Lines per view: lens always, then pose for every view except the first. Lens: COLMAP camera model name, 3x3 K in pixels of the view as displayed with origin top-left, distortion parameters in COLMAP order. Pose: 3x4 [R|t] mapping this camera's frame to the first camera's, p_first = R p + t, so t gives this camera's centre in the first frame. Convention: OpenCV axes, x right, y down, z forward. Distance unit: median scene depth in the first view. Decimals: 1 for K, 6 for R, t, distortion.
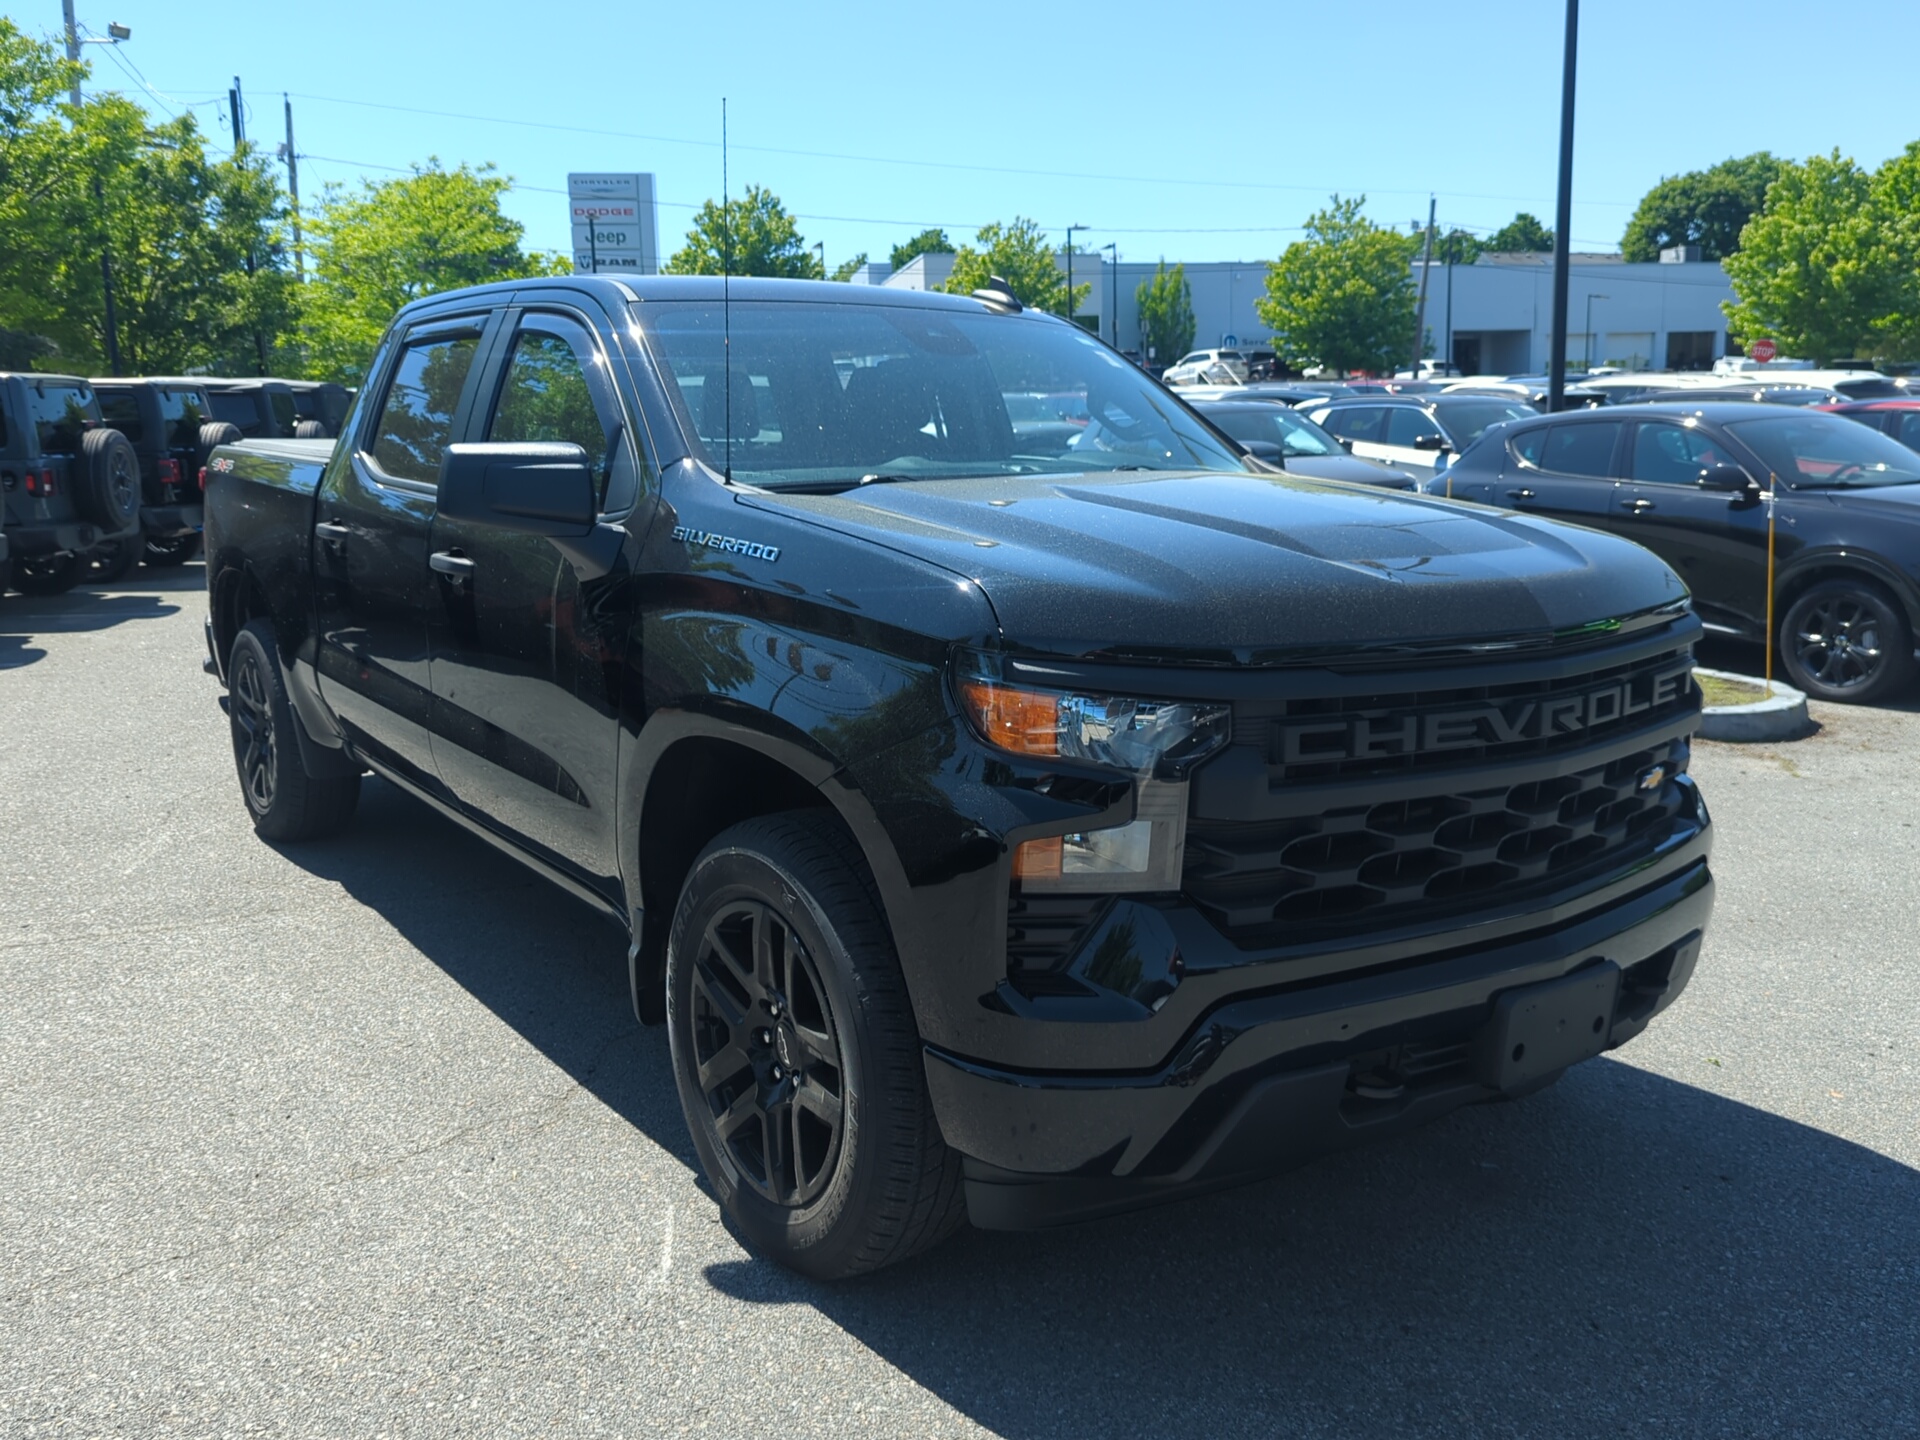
lens RADIAL K [[1553.5, 0, 975.0], [0, 1553.5, 691.4], [0, 0, 1]] dist [0.074338, -0.082449]
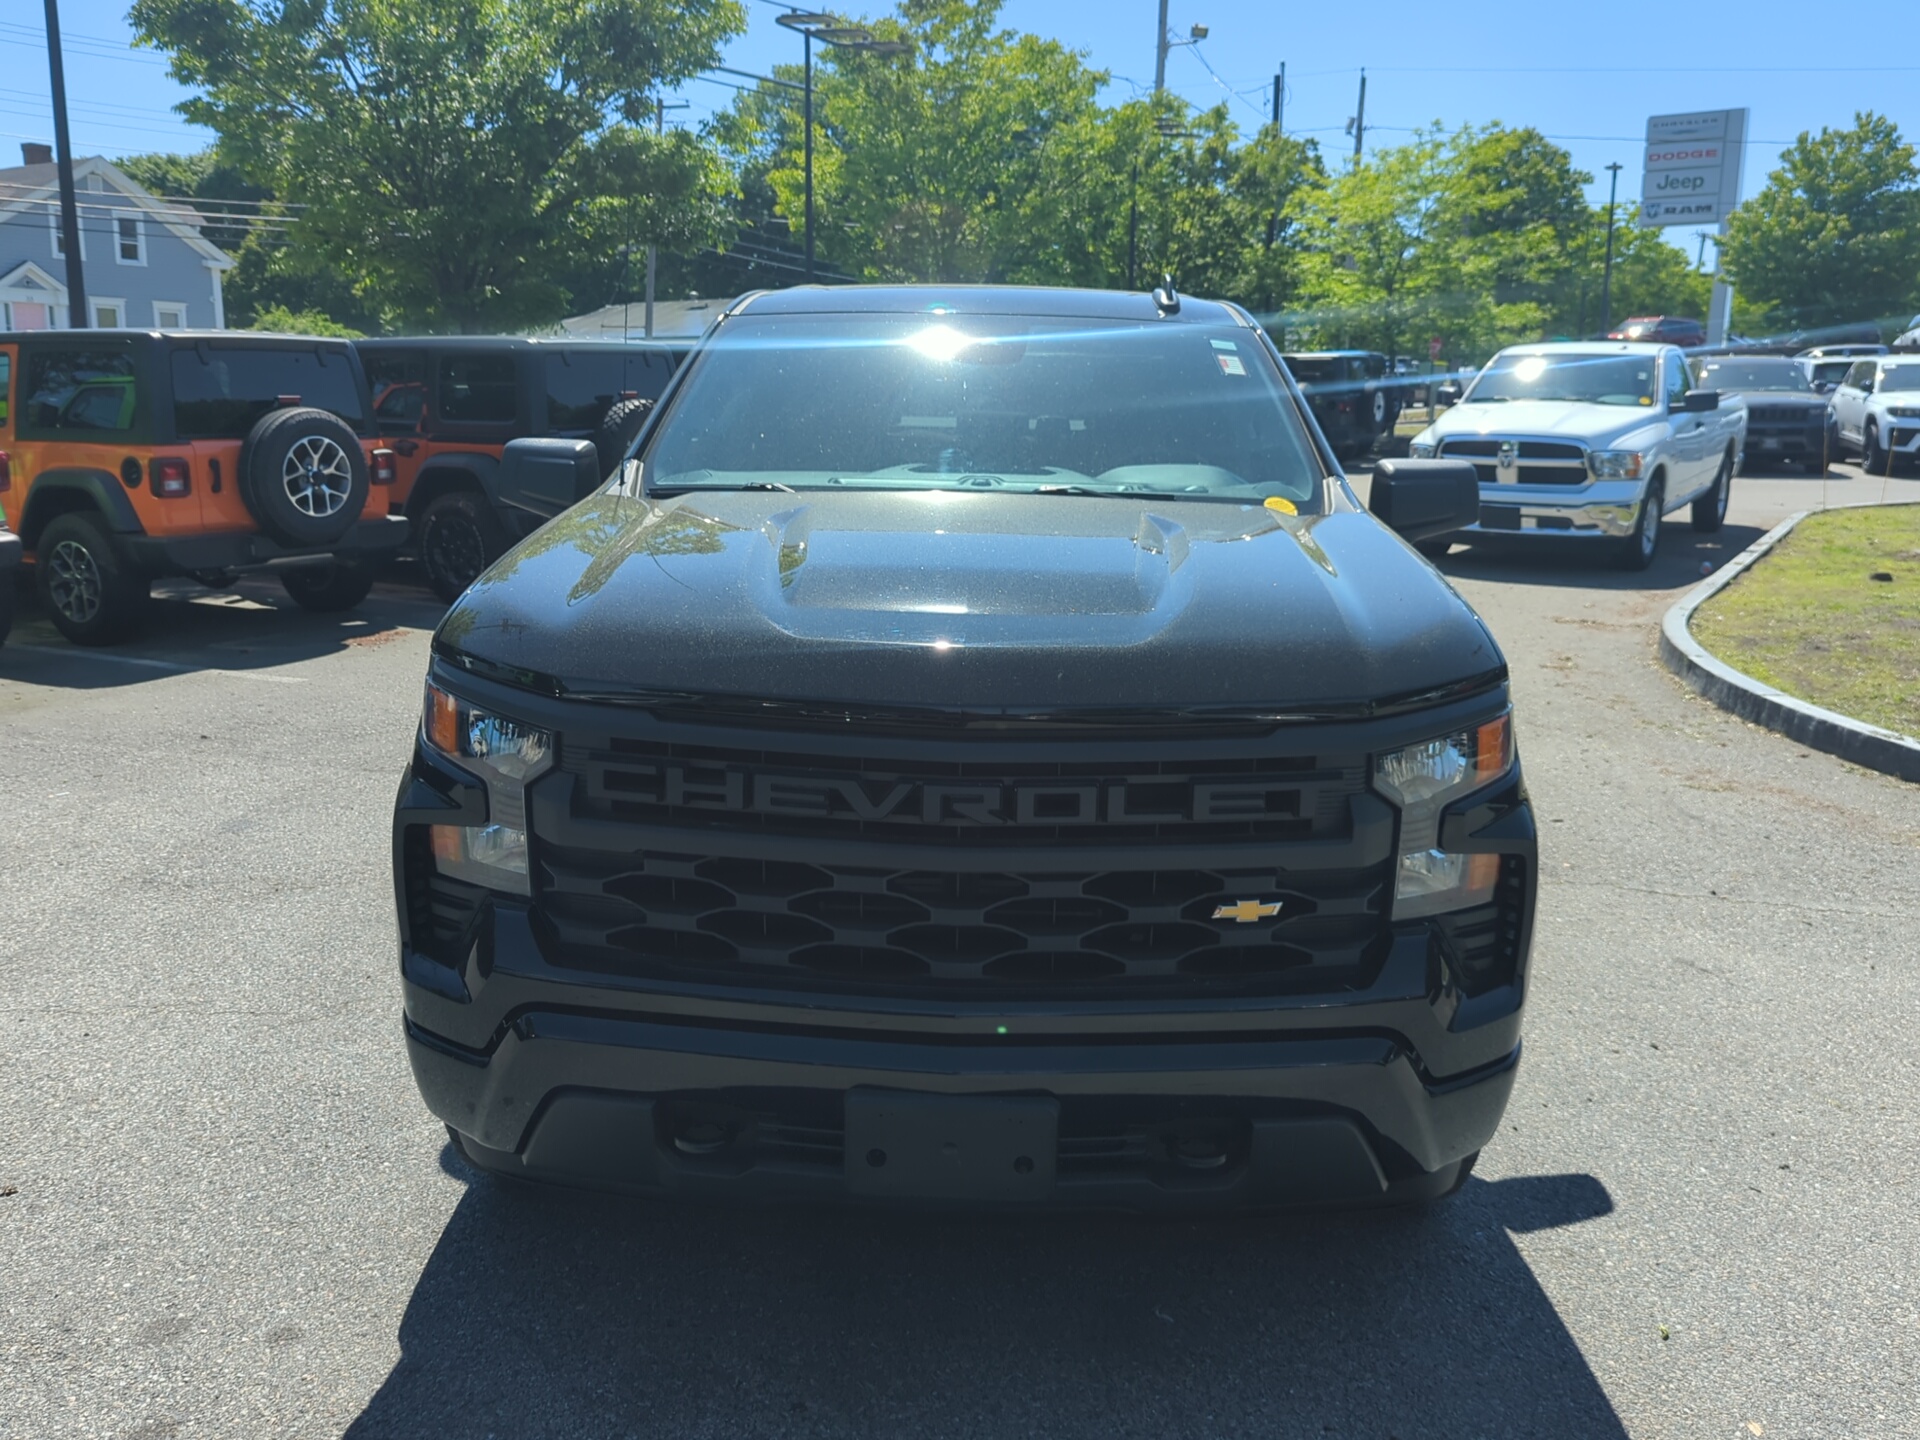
lens RADIAL K [[1557.5, 0, 969.3], [0, 1557.5, 696.2], [0, 0, 1]] dist [0.058197, -0.070534]
pose [[0.781822, 0.136872, -0.608293, 0.078351], [-0.118976, 0.990431, 0.069940, -0.009306], [0.612045, 0.017692, 0.790625, 0.026363]]
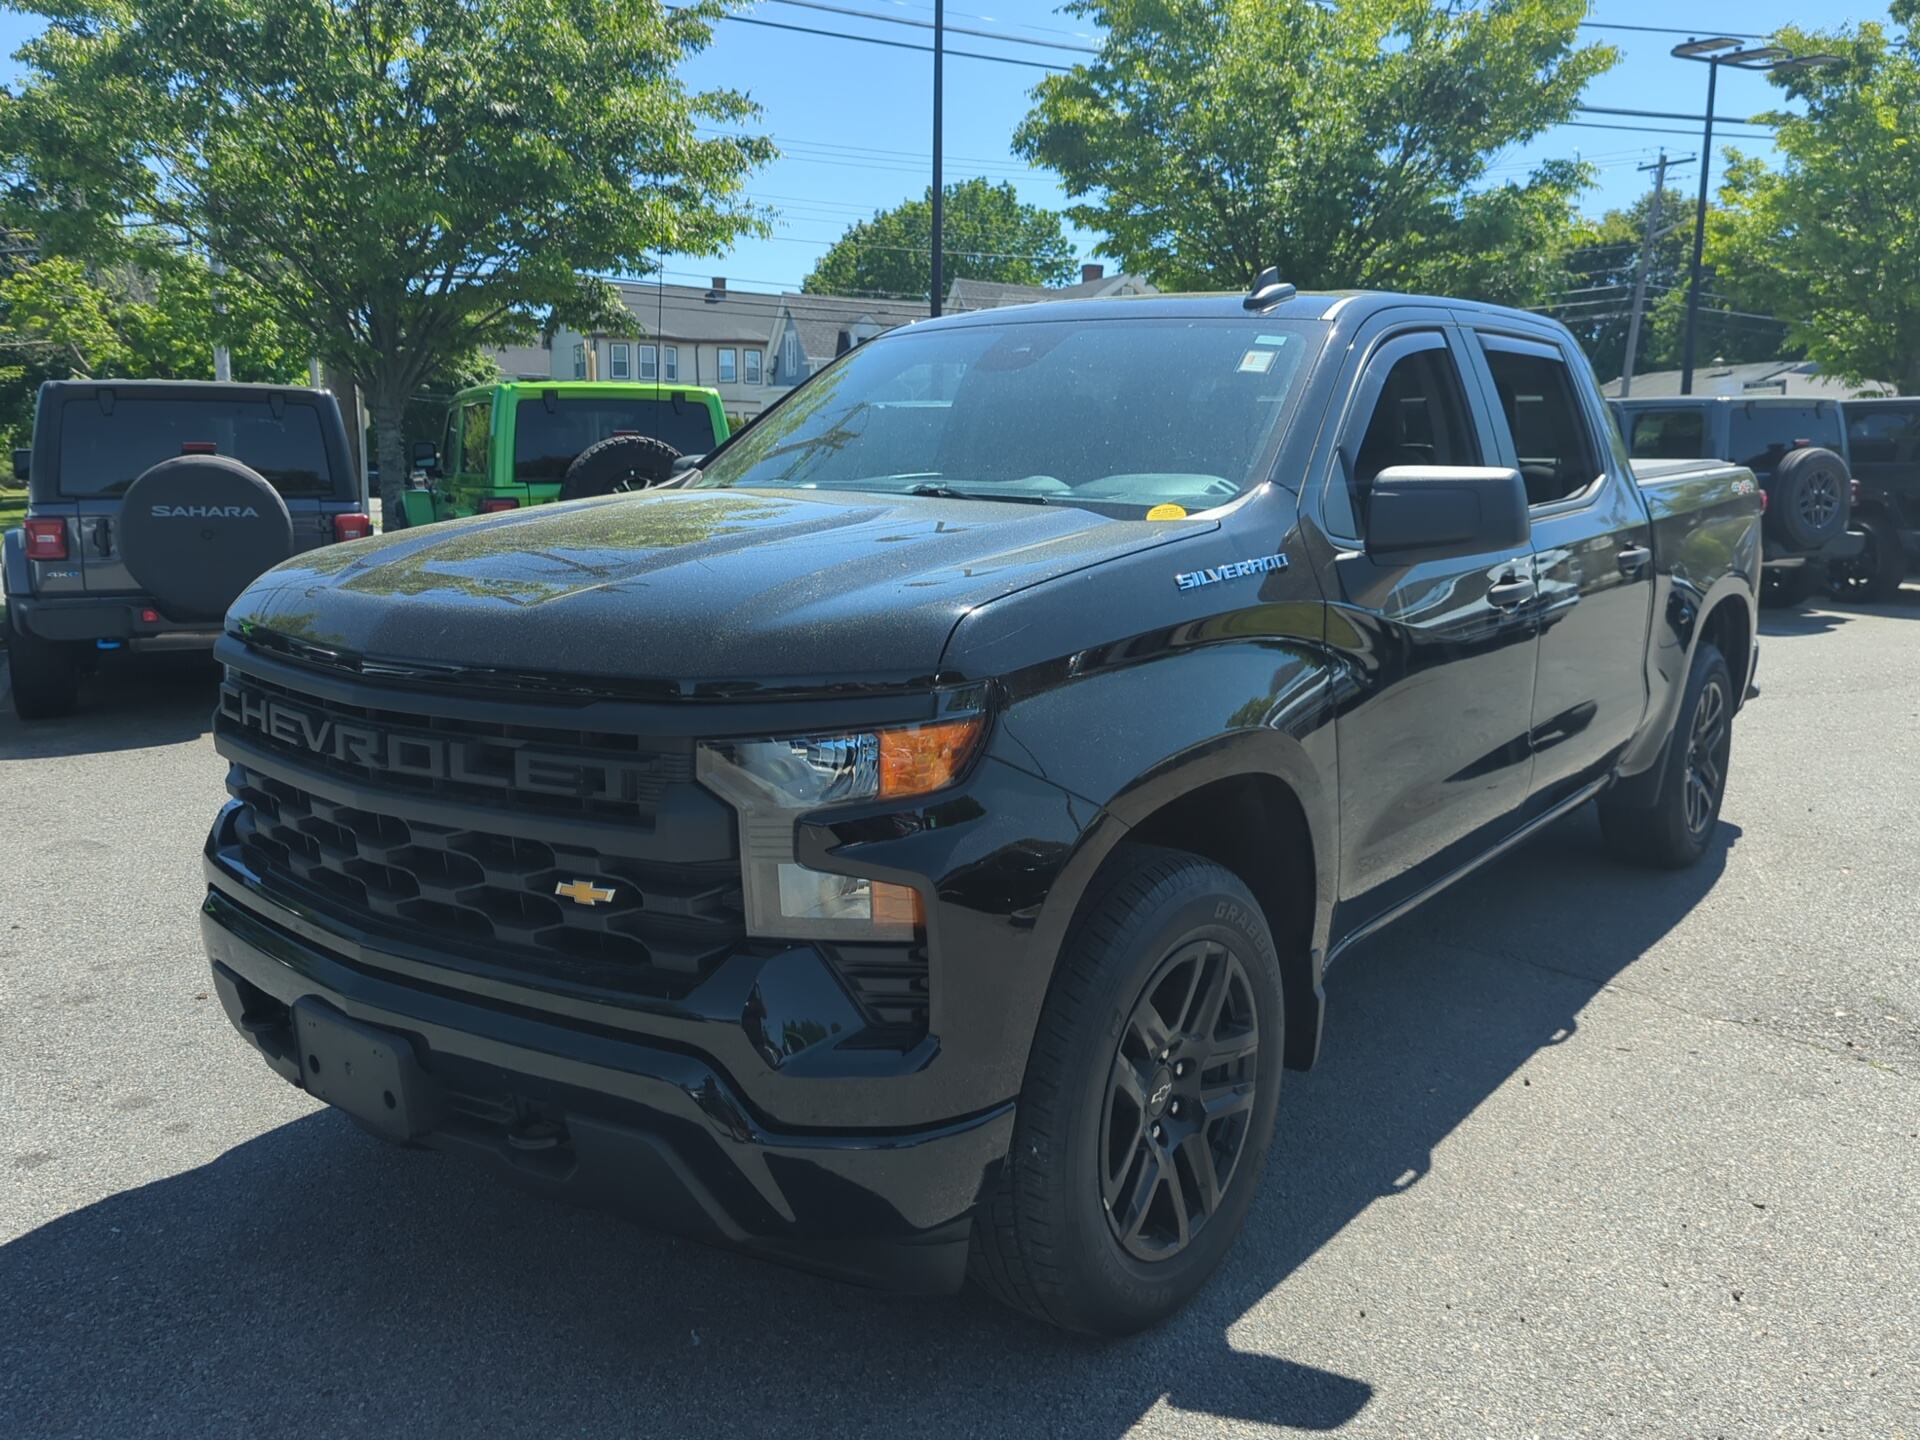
lens RADIAL K [[1544.2, 0, 956.0], [0, 1544.2, 693.7], [0, 0, 1]] dist [0.073152, -0.060161]
pose [[0.265108, 0.149416, -0.952571, 0.119479], [-0.158748, 0.981203, 0.109727, -0.015542], [0.951061, 0.122129, 0.283845, 0.094664]]
